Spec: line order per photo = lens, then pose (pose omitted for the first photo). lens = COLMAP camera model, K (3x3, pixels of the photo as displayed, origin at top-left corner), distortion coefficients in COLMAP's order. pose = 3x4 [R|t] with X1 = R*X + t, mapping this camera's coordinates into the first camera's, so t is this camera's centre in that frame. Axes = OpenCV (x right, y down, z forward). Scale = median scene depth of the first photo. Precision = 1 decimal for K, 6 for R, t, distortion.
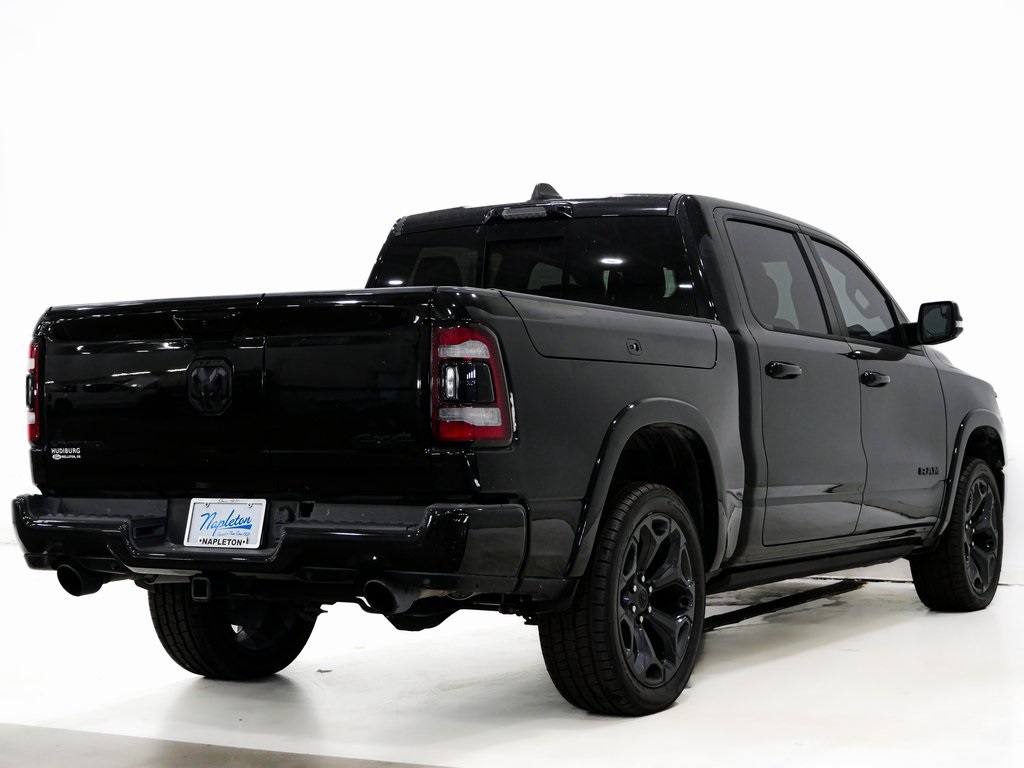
lens RADIAL K [[1835.2, 0, 512.0], [0, 1835.2, 384.0], [0, 0, 1]] dist [0.040246, 0.160652]
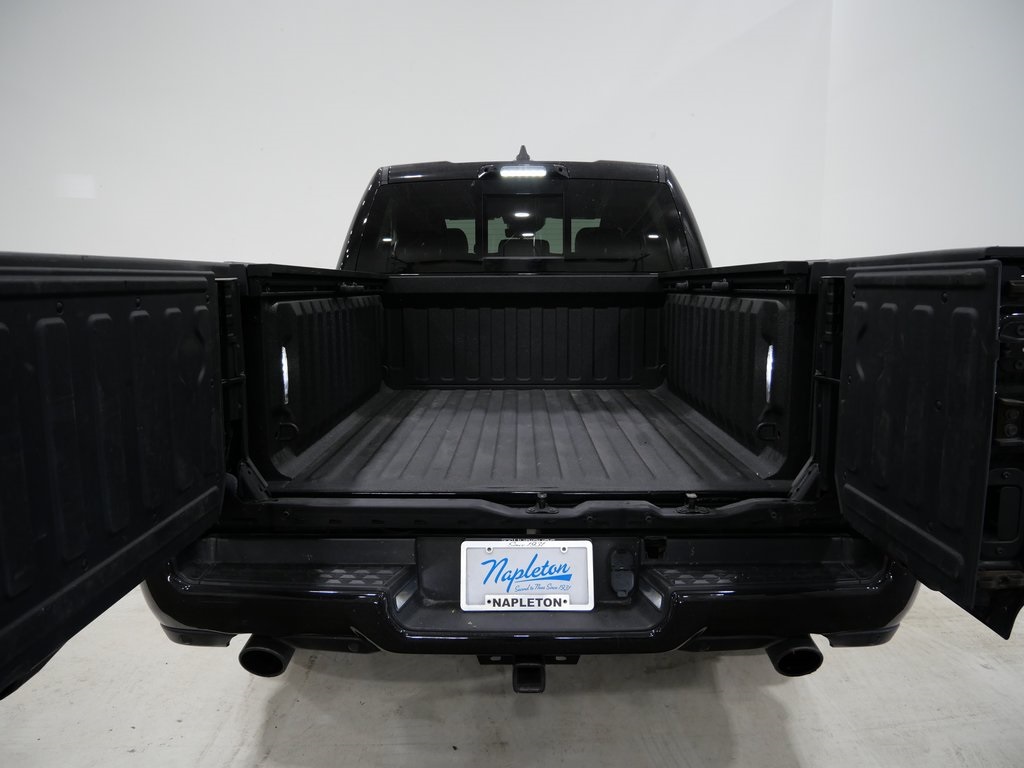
lens RADIAL K [[741.1, 0, 512.0], [0, 741.1, 384.0], [0, 0, 1]] dist [-0.035384, 0.004912]
pose [[0.859993, -0.071901, 0.505215, -0.303633], [-0.011548, 0.987028, 0.160130, -0.046123], [-0.510175, -0.143544, 0.848007, 0.760243]]
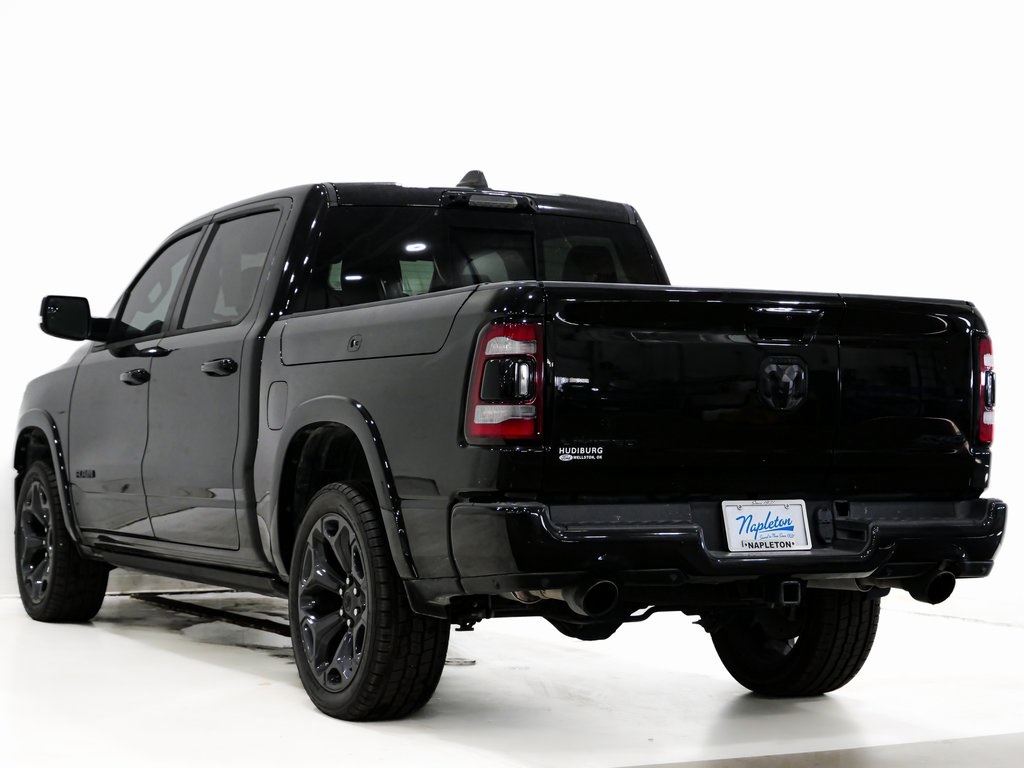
lens RADIAL K [[2123.1, 0, 512.0], [0, 2123.1, 384.0], [0, 0, 1]] dist [0.040667, 0.078519]
pose [[0.514604, 0.027945, 0.856973, -1.178328], [-0.029250, 0.999459, -0.015027, 0.021973], [-0.856929, -0.017334, 0.515143, 0.538601]]
